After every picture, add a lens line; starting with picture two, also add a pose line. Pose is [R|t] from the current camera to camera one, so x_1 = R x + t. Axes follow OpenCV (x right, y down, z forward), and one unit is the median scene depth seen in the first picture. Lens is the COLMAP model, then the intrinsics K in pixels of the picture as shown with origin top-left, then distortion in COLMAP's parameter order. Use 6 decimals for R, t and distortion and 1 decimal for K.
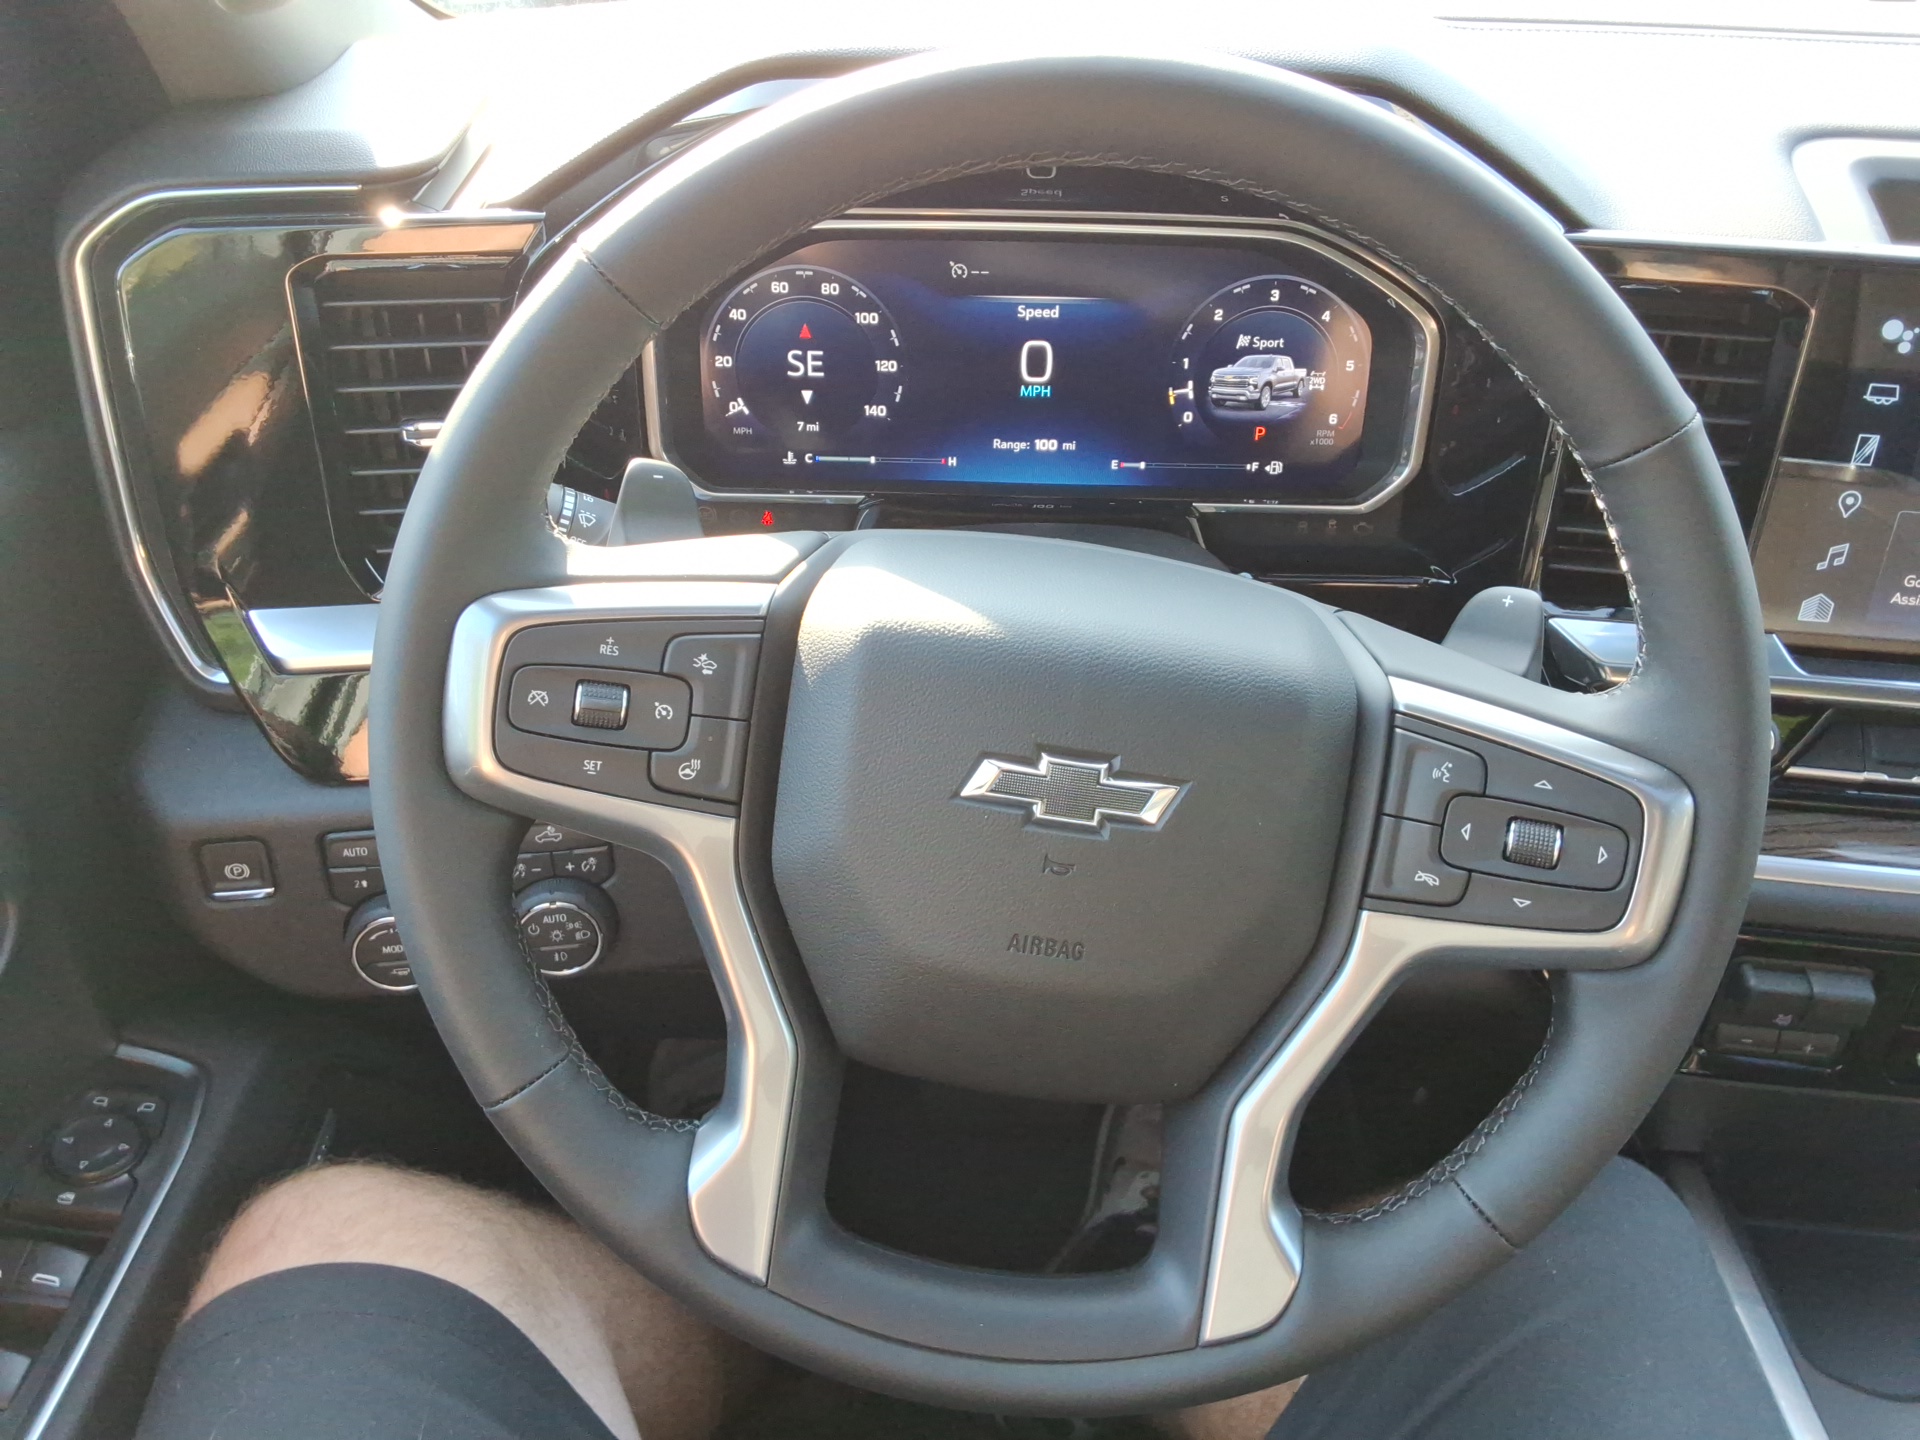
lens RADIAL K [[1579.3, 0, 978.0], [0, 1579.3, 712.9], [0, 0, 1]] dist [0.130408, -0.205783]
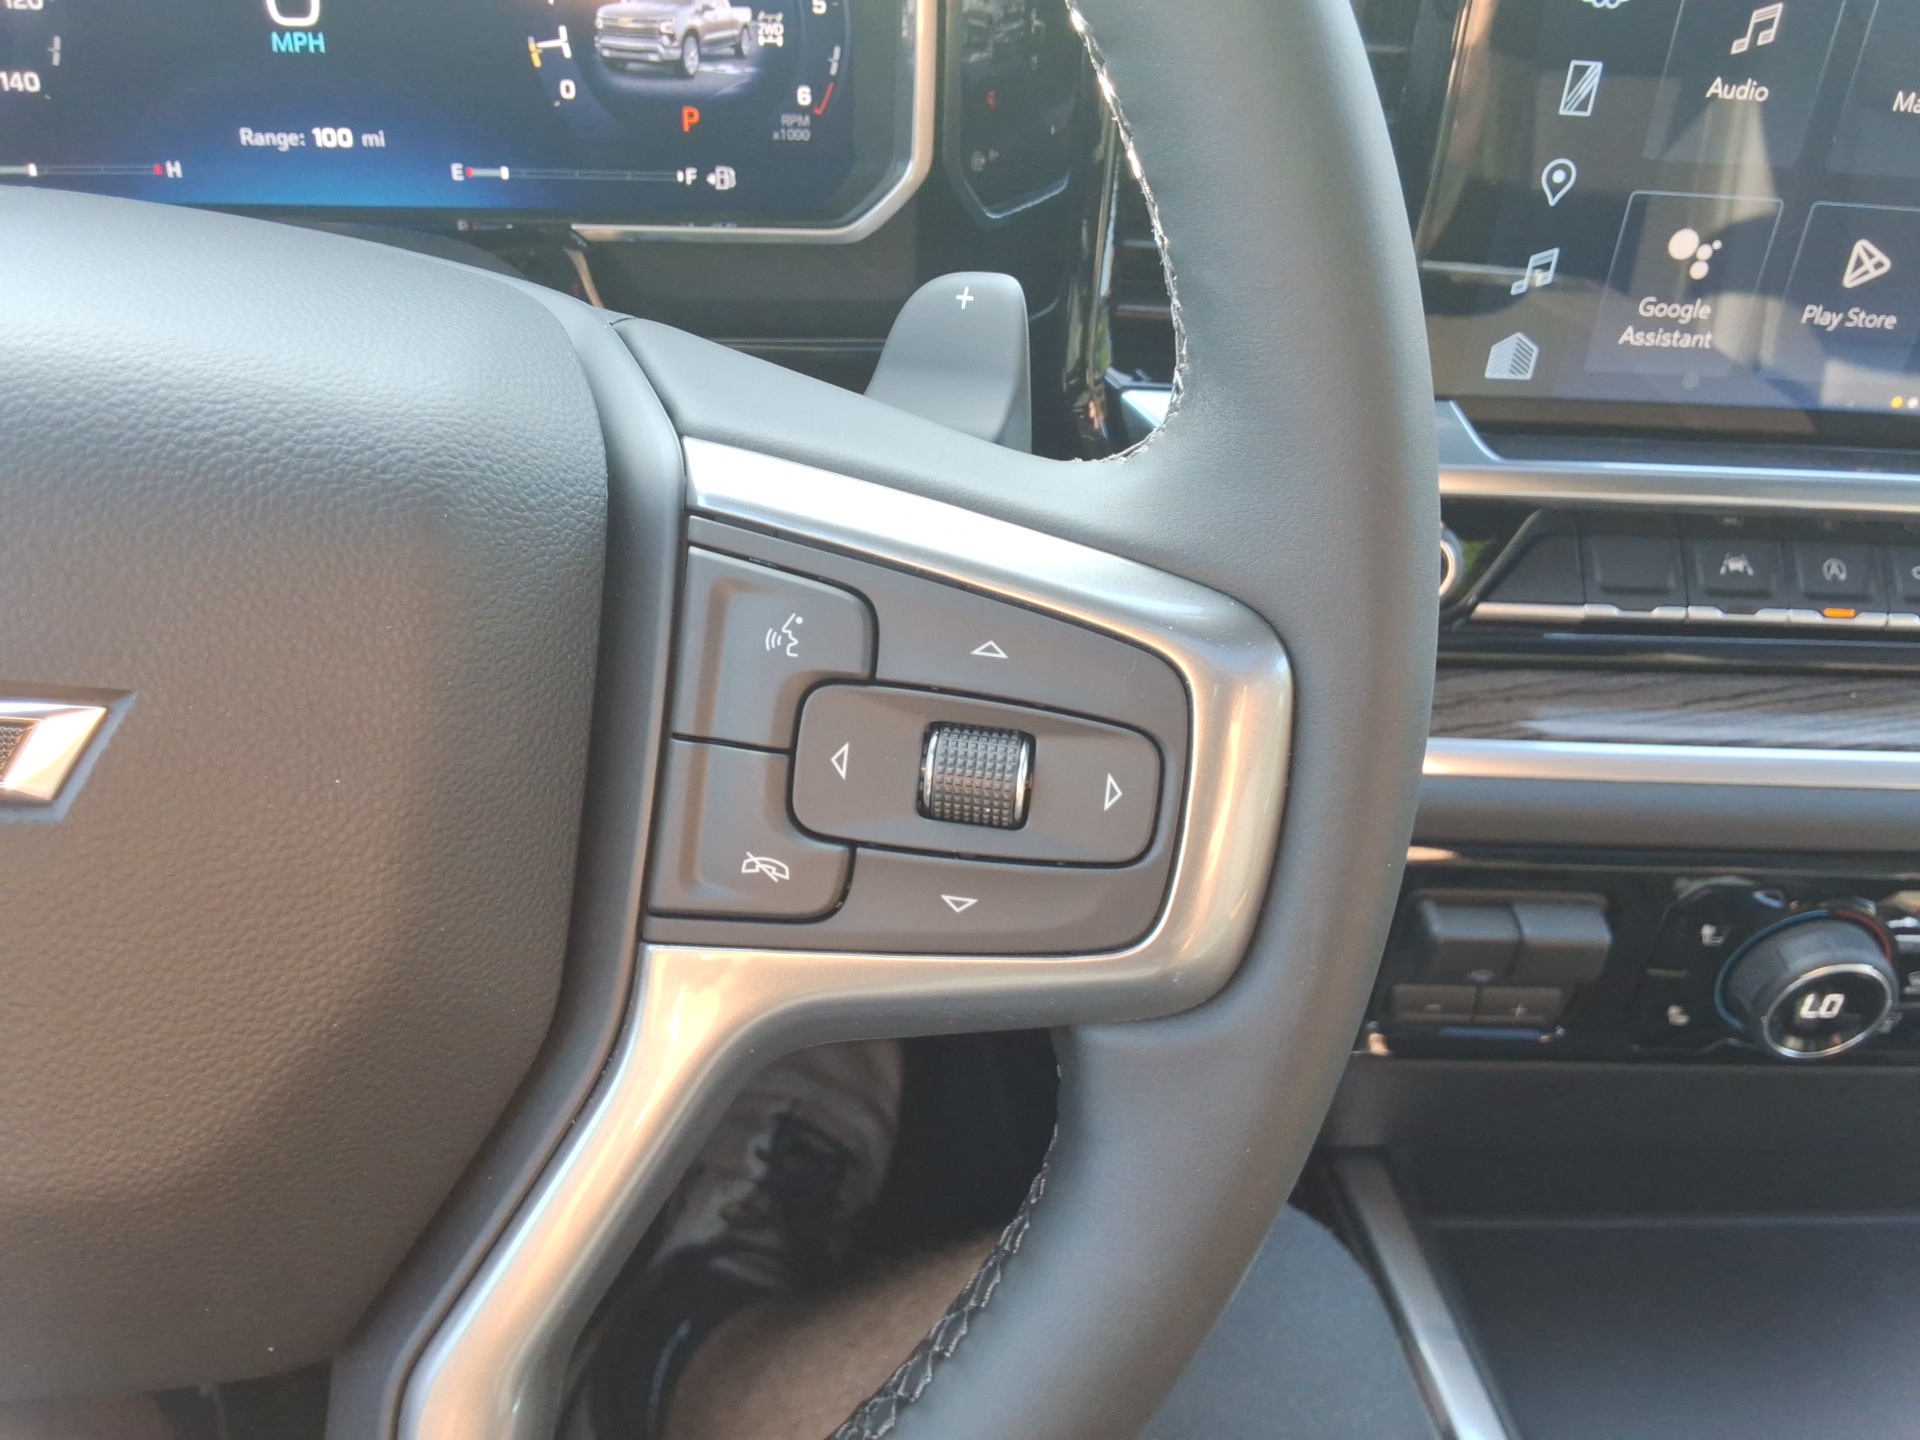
lens RADIAL K [[1632.0, 0, 962.0], [0, 1632.0, 731.3], [0, 0, 1]] dist [0.129913, -0.203148]
pose [[0.985258, -0.066917, 0.157442, 0.179002], [0.054963, 0.995351, 0.079095, 0.020169], [-0.162003, -0.069275, 0.984356, 0.353551]]
